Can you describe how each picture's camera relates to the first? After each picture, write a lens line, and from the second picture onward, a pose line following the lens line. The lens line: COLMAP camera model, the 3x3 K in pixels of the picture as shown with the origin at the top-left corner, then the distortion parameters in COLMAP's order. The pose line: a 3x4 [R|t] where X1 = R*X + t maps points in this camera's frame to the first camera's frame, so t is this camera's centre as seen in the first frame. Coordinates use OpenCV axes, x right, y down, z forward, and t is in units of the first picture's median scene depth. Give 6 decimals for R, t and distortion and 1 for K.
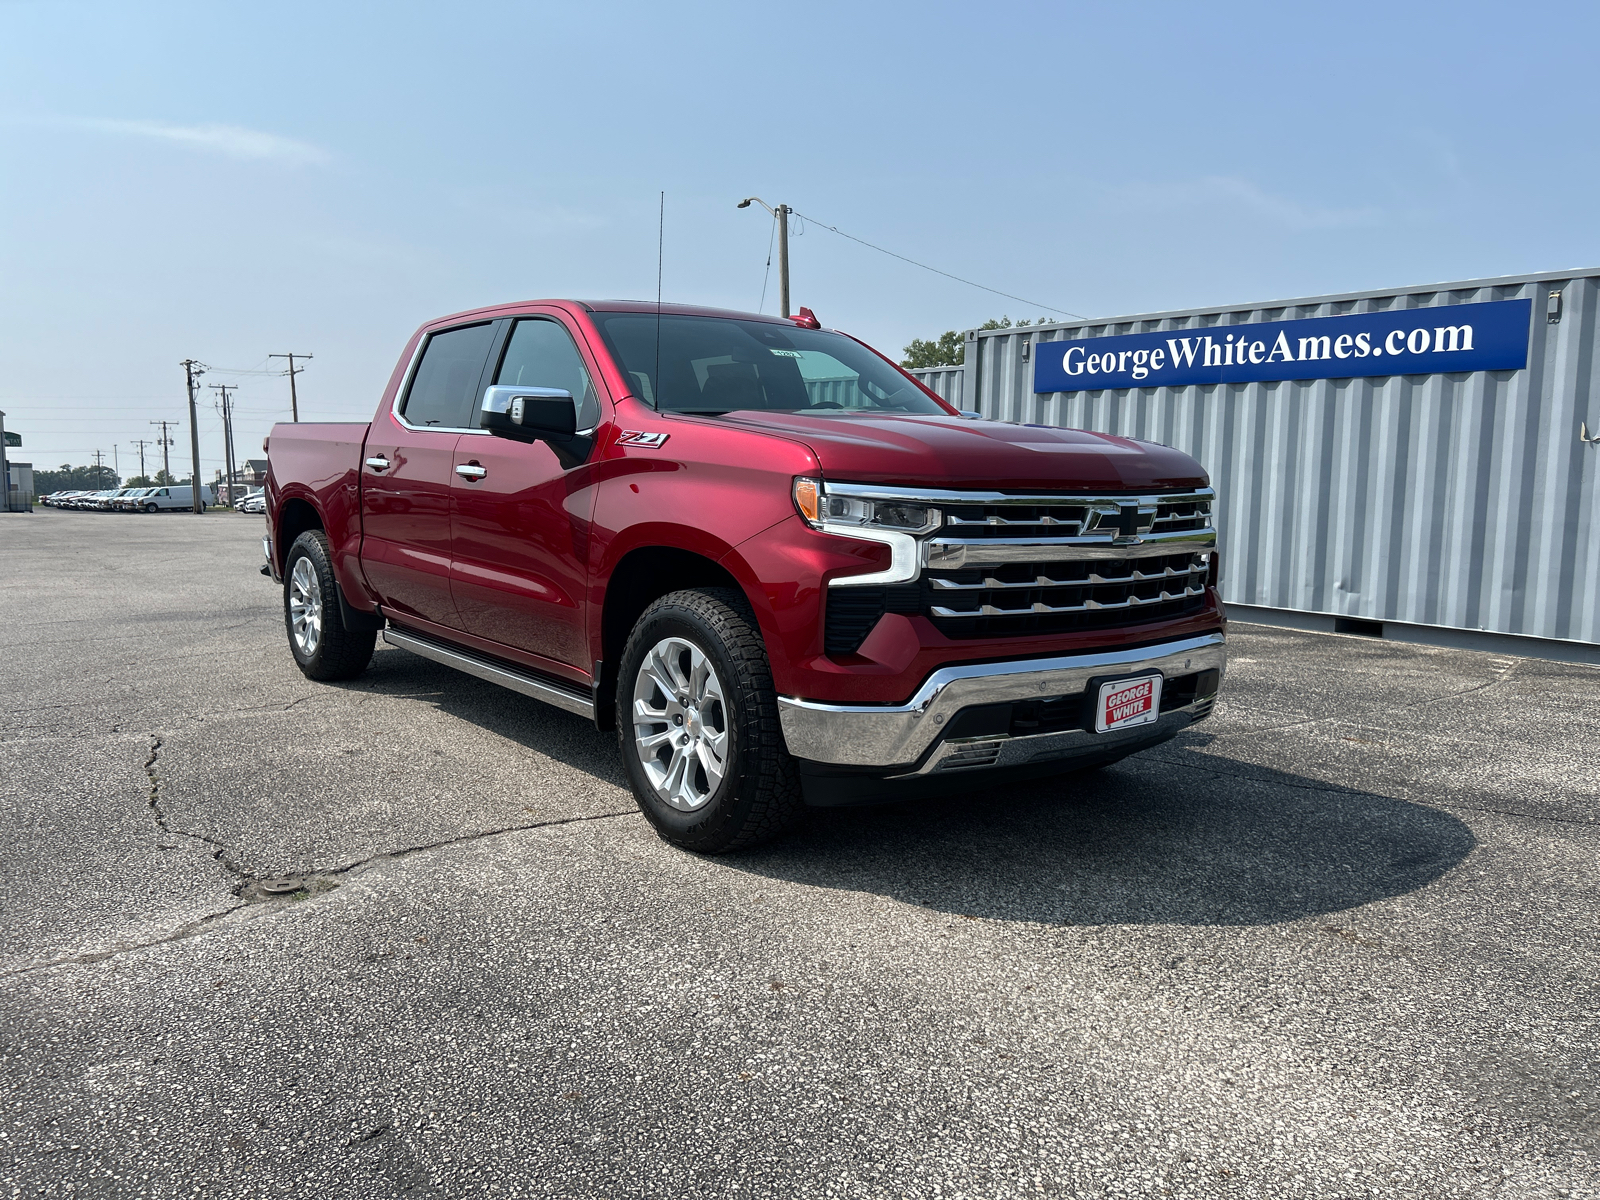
lens RADIAL K [[1196.1, 0, 803.2], [0, 1196.1, 586.9], [0, 0, 1]] dist [0.053033, -0.062935]
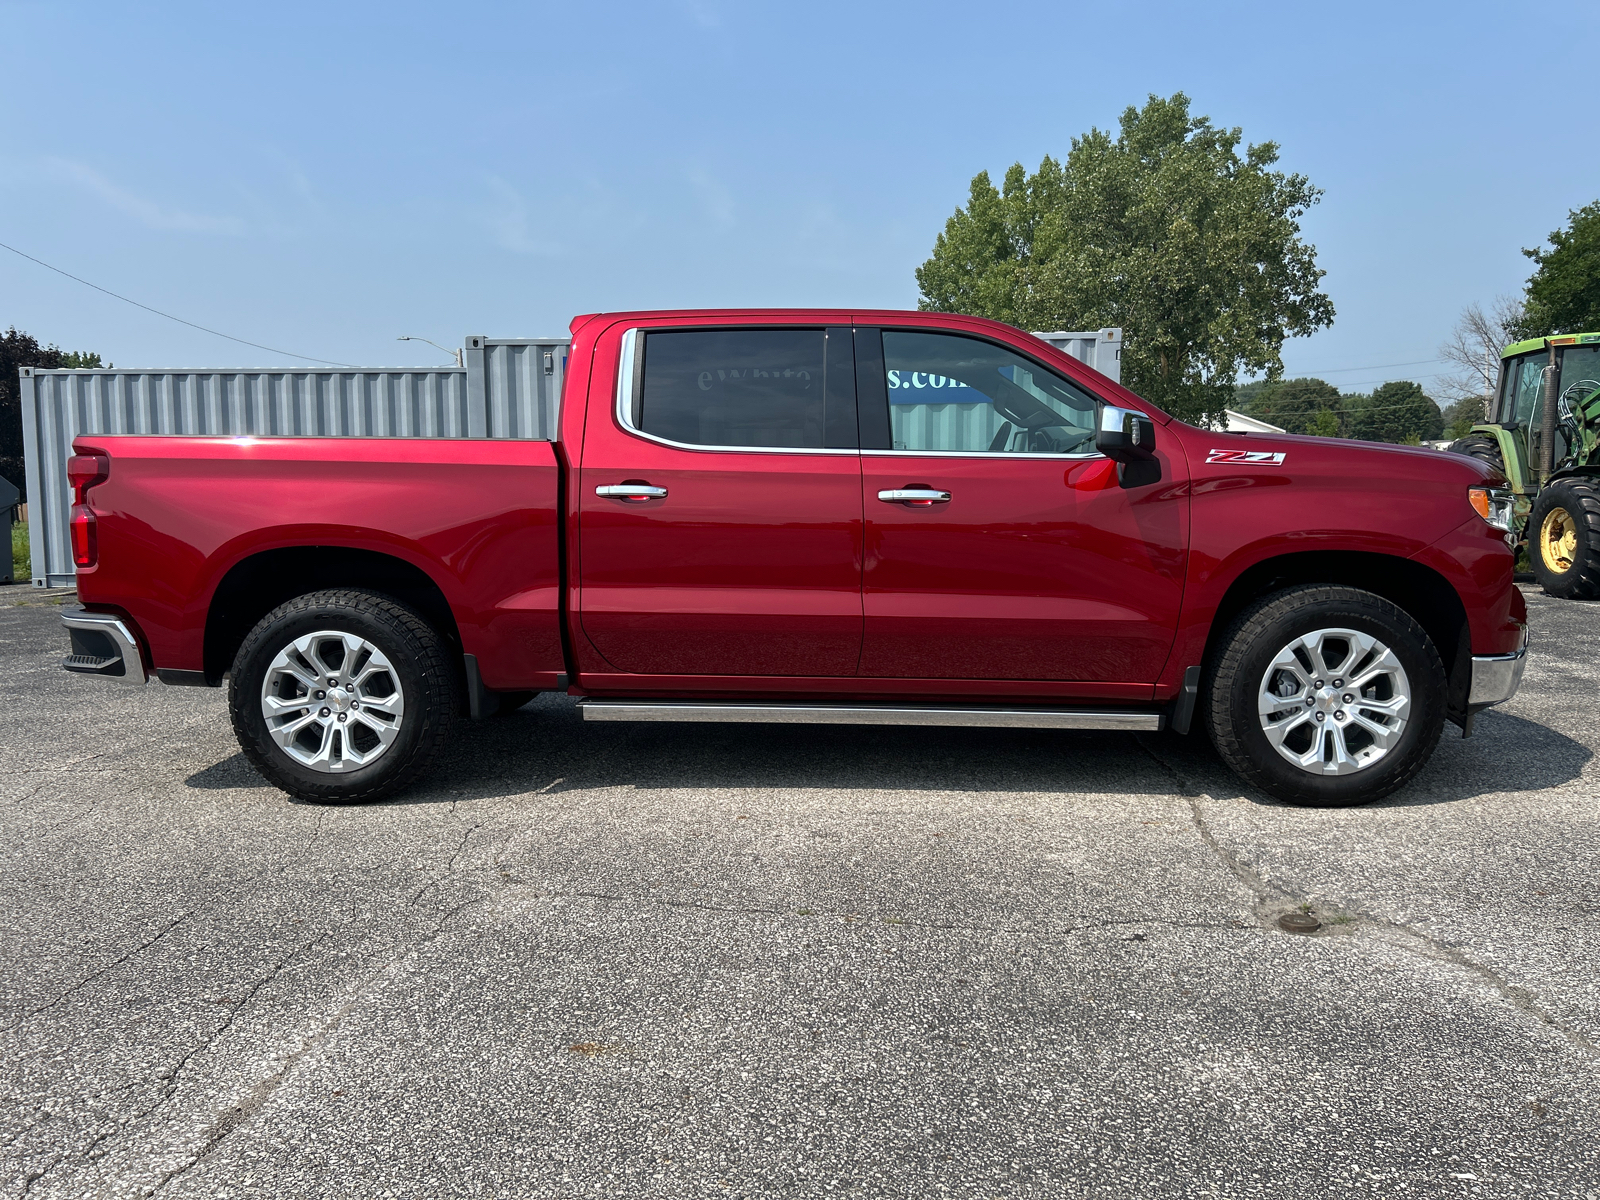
lens RADIAL K [[1196.6, 0, 798.0], [0, 1196.6, 581.6], [0, 0, 1]] dist [0.044392, -0.047530]
pose [[0.659368, -0.083290, 0.747193, -0.579175], [0.092083, 0.995309, 0.029688, -0.037764], [-0.746160, 0.049228, 0.663944, 0.264396]]
